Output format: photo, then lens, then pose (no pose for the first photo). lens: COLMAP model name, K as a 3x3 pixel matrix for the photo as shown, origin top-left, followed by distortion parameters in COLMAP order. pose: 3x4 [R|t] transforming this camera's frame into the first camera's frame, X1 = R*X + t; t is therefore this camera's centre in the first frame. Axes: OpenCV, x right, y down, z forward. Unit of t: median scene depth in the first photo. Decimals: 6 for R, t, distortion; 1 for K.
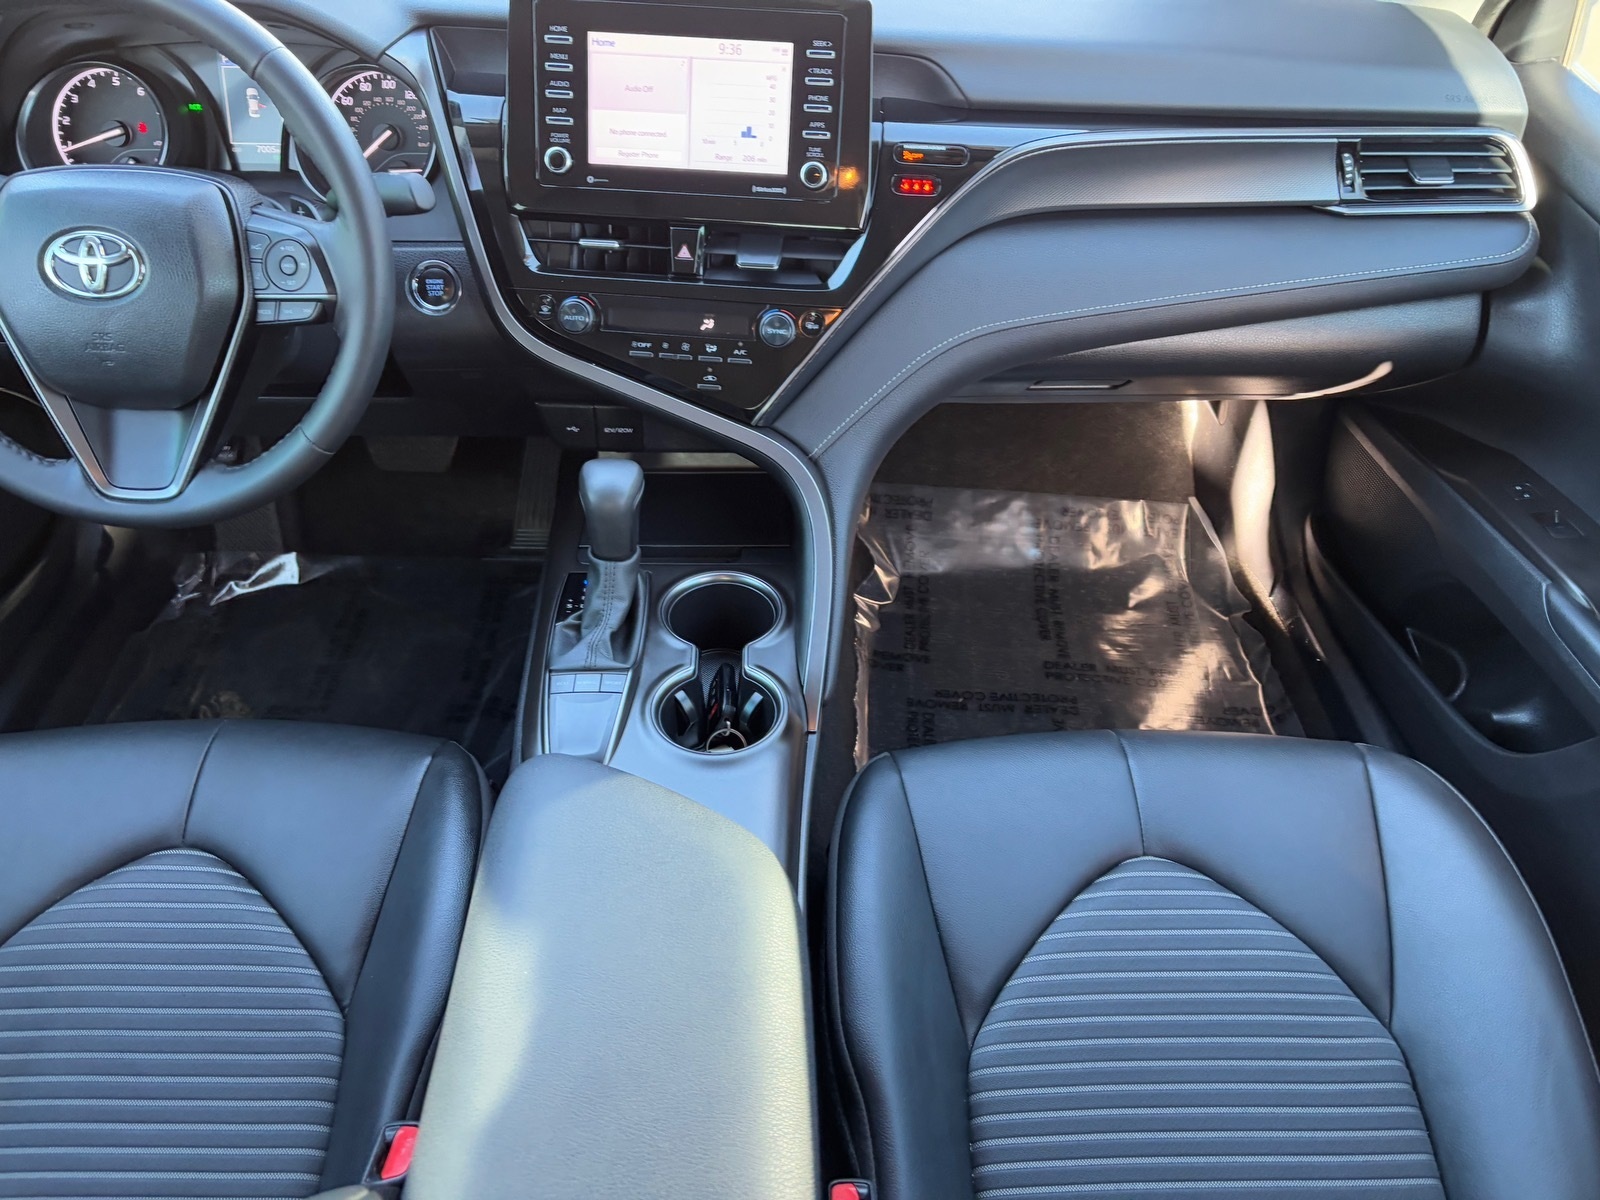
lens RADIAL K [[1216.8, 0, 802.1], [0, 1216.8, 609.5], [0, 0, 1]] dist [0.038908, -0.051575]
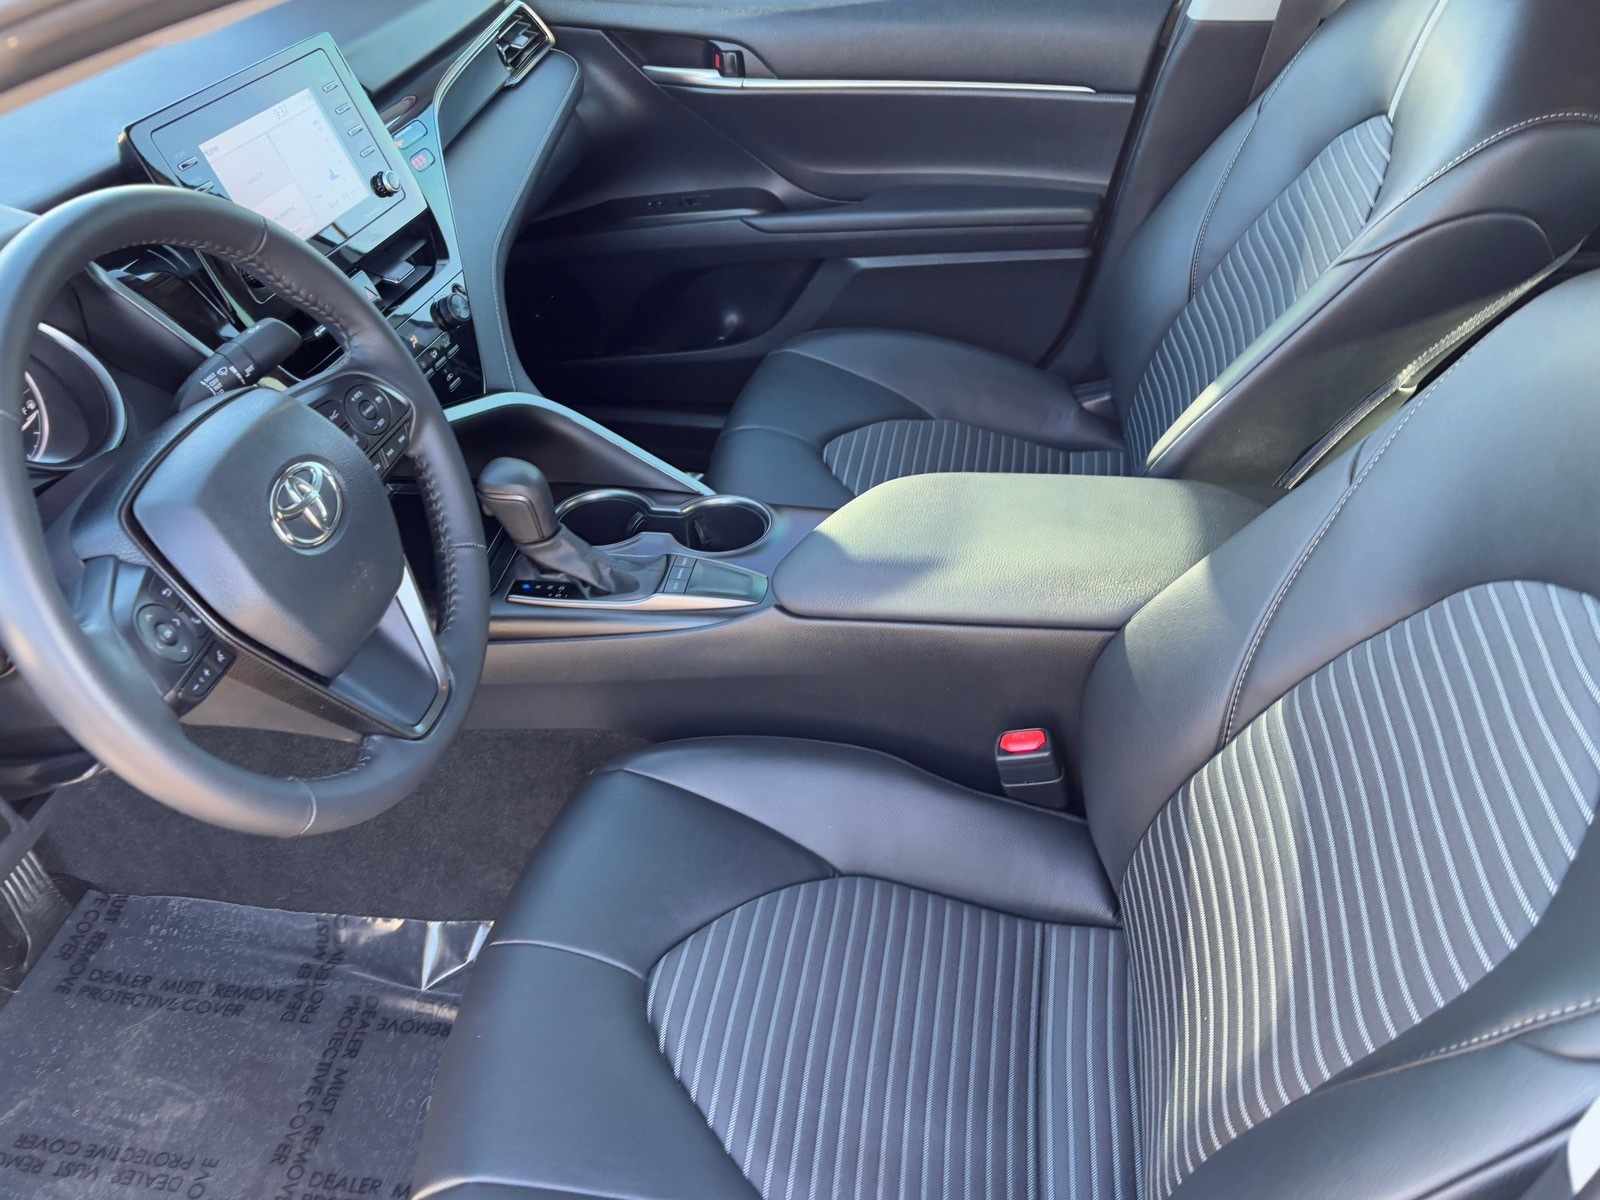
lens RADIAL K [[1313.8, 0, 804.4], [0, 1313.8, 610.1], [0, 0, 1]] dist [0.038722, -0.051280]
pose [[0.169922, -0.620661, 0.765446, -1.067228], [0.658028, 0.649664, 0.380703, -0.297958], [-0.733570, 0.438995, 0.518805, 0.243679]]
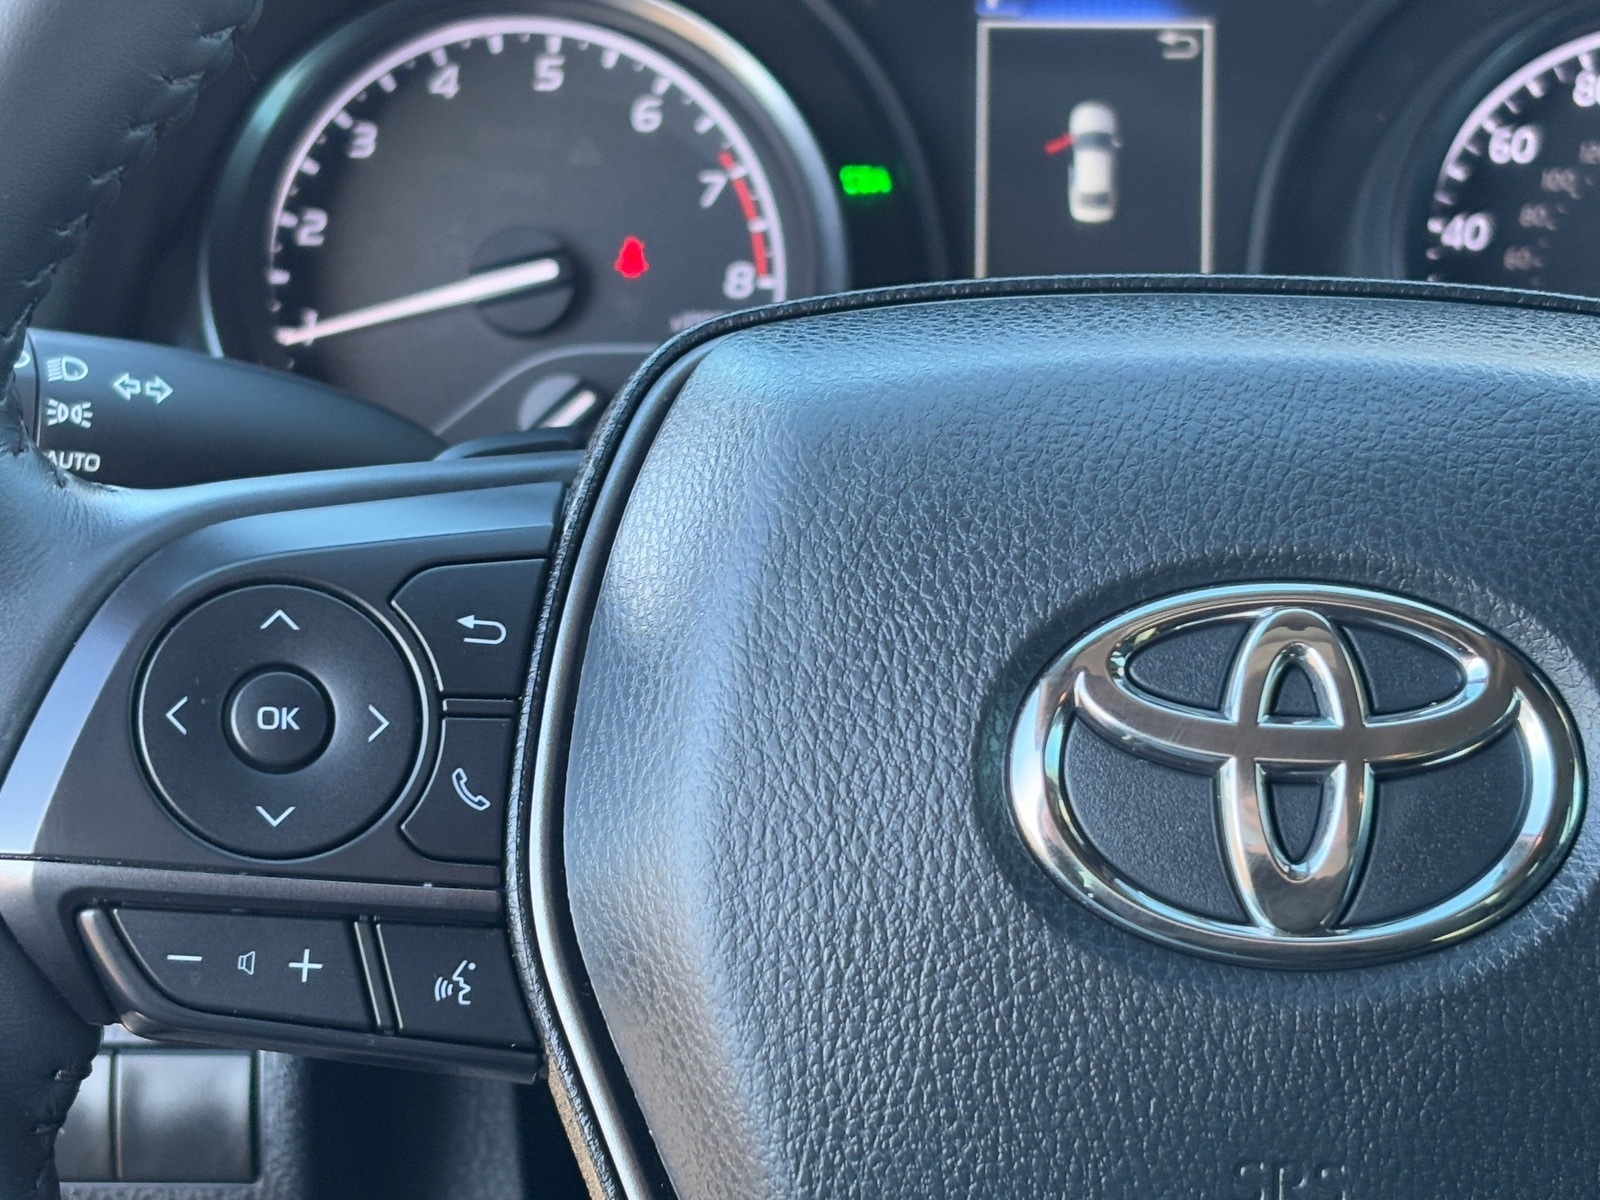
lens RADIAL K [[3400.1, 0, 753.4], [0, 3400.1, 622.7], [0, 0, 1]] dist [0.096330, 0.000000]
pose [[0.999398, -0.004837, -0.034357, -0.530881], [-0.007489, 0.936821, -0.349729, -0.110052], [0.033878, 0.349776, 0.936221, 0.451821]]
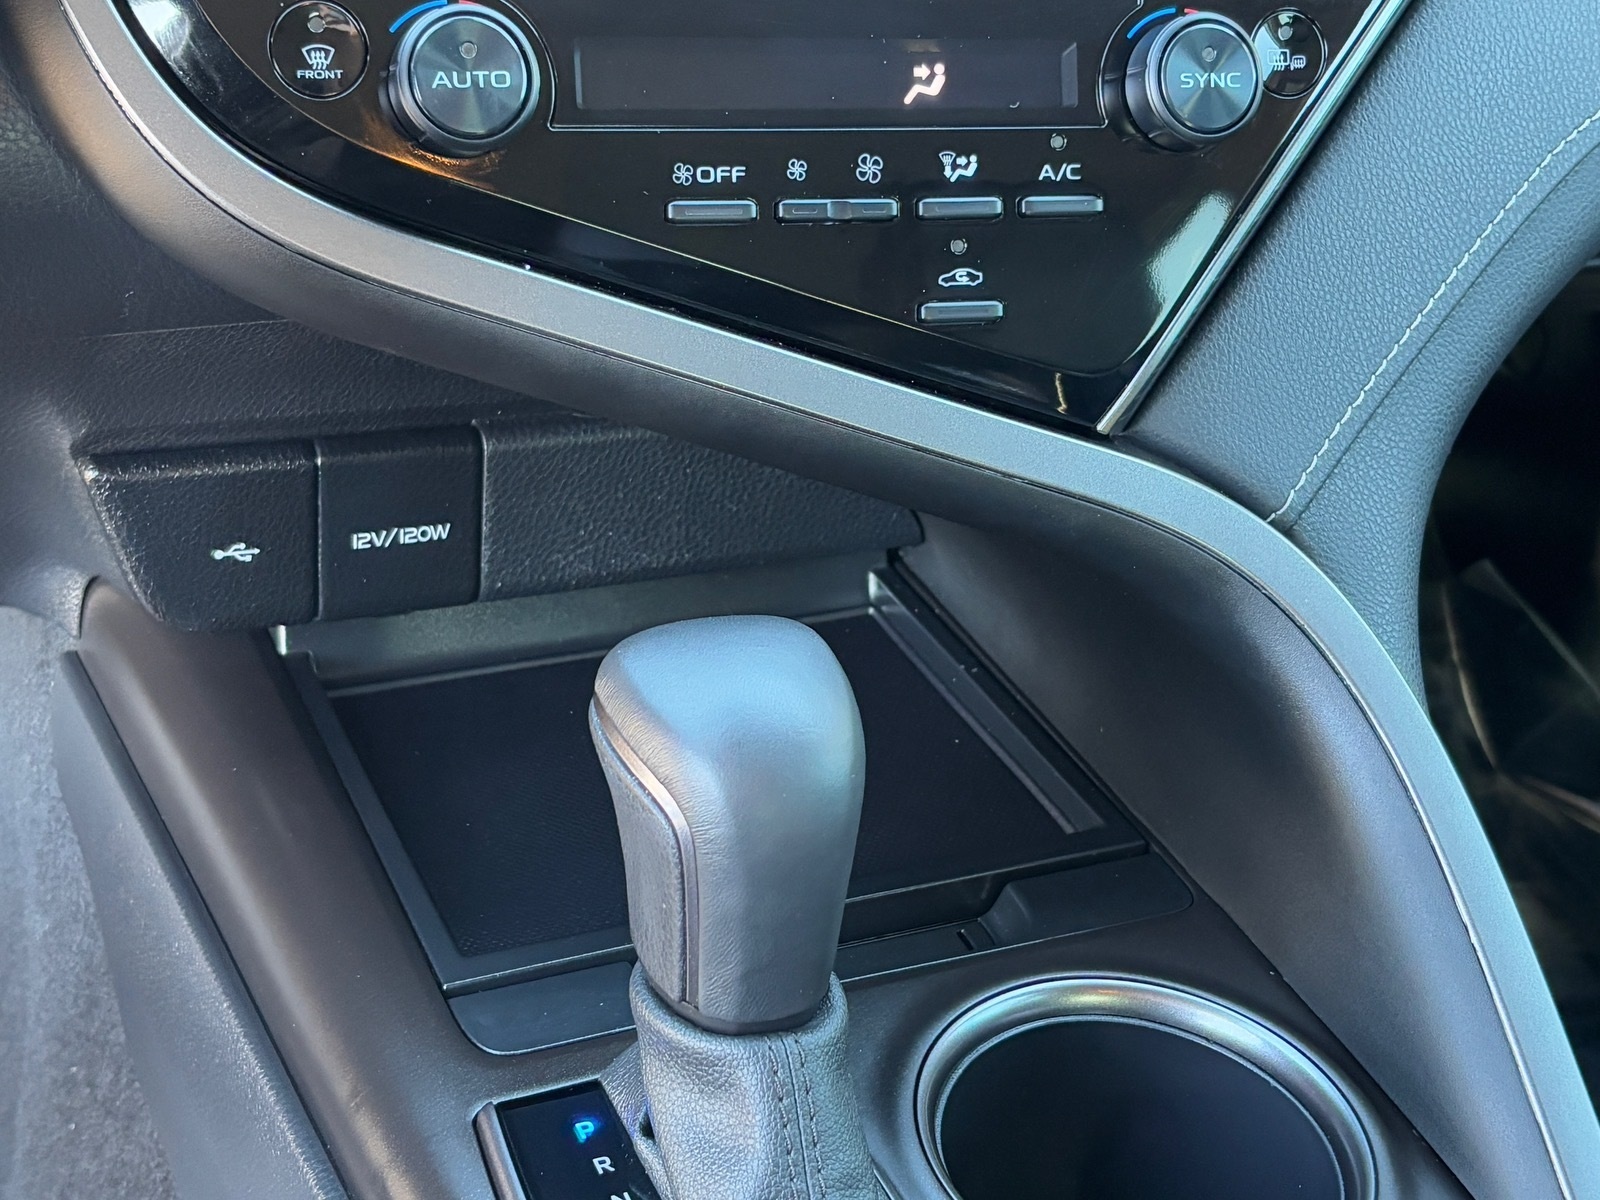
lens RADIAL K [[2465.2, 0, 787.4], [0, 2465.2, 633.6], [0, 0, 1]] dist [0.106699, 0.000000]
pose [[0.920277, -0.136626, 0.366638, -0.322328], [0.173214, 0.982488, -0.068656, -0.083247], [-0.350838, 0.126689, 0.927827, 0.523385]]
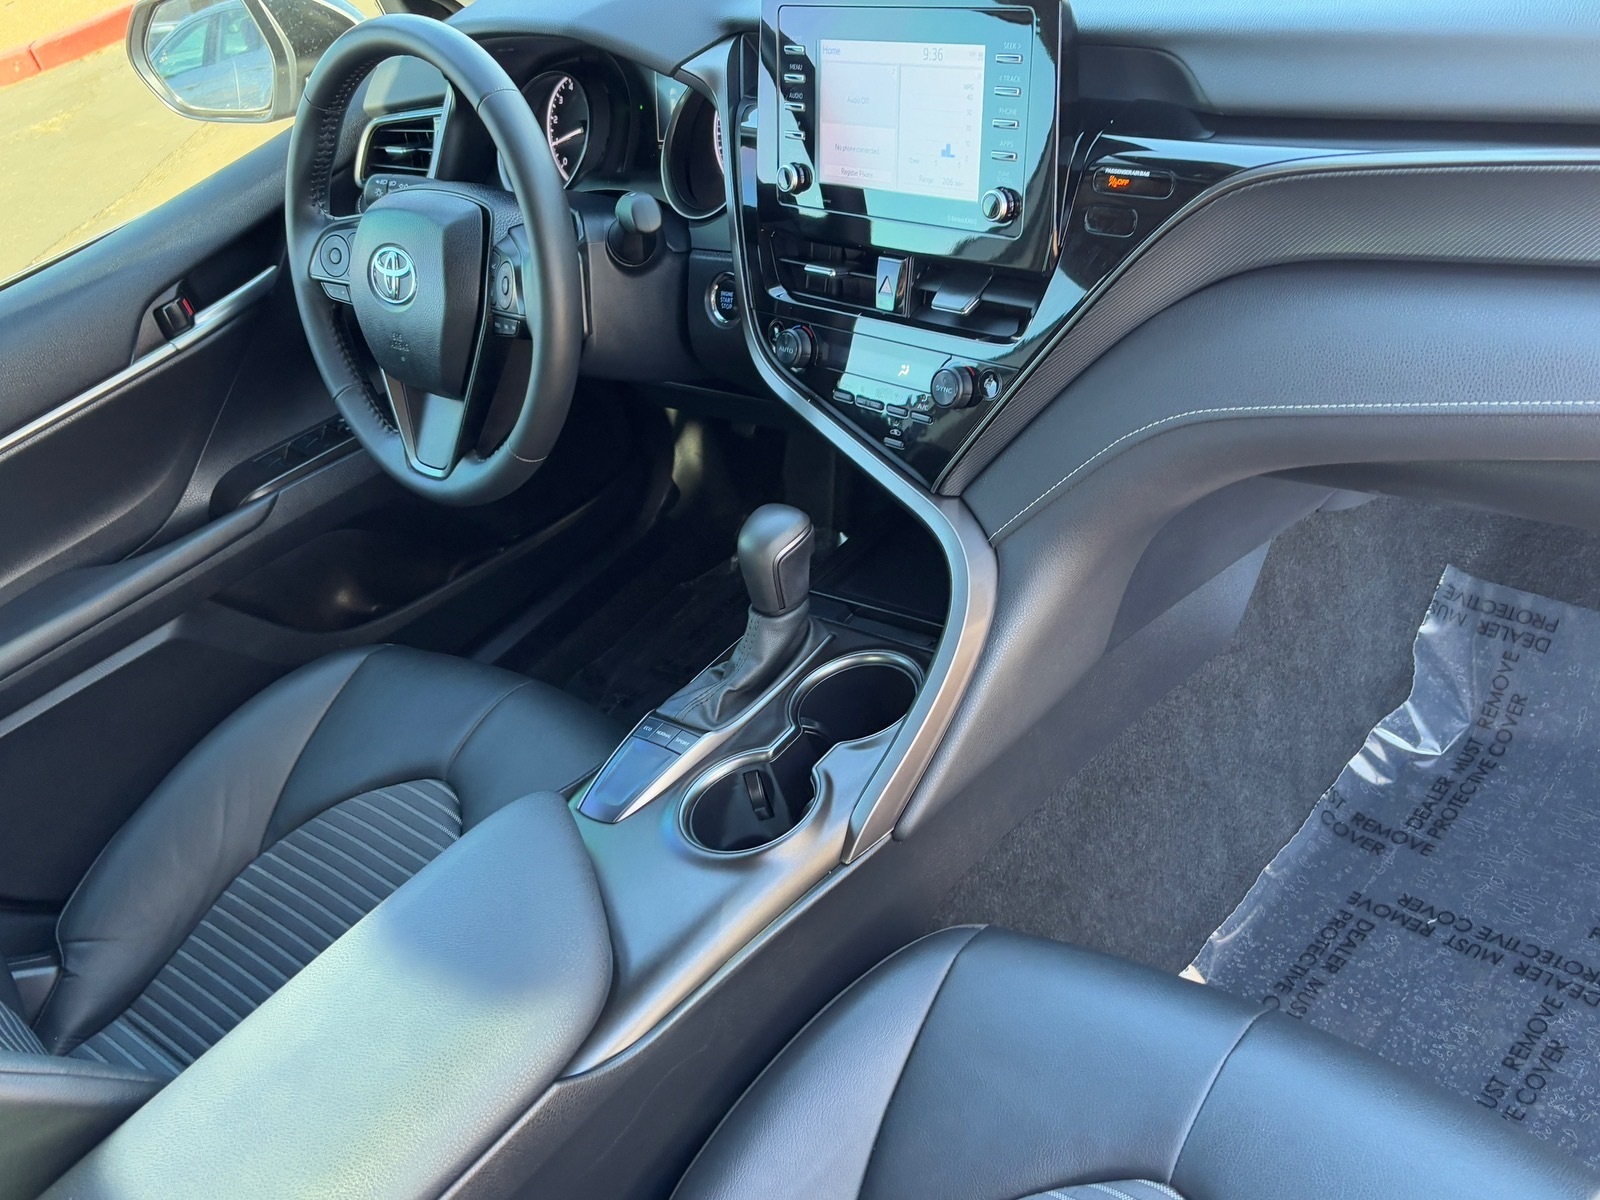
lens RADIAL K [[1548.2, 0, 803.7], [0, 1548.2, 623.3], [0, 0, 1]] dist [0.013219, 0.000000]
pose [[0.700314, 0.220057, -0.679069, 0.649745], [-0.201319, 0.973568, 0.107874, -0.163805], [0.684858, 0.061163, 0.726105, 0.177046]]
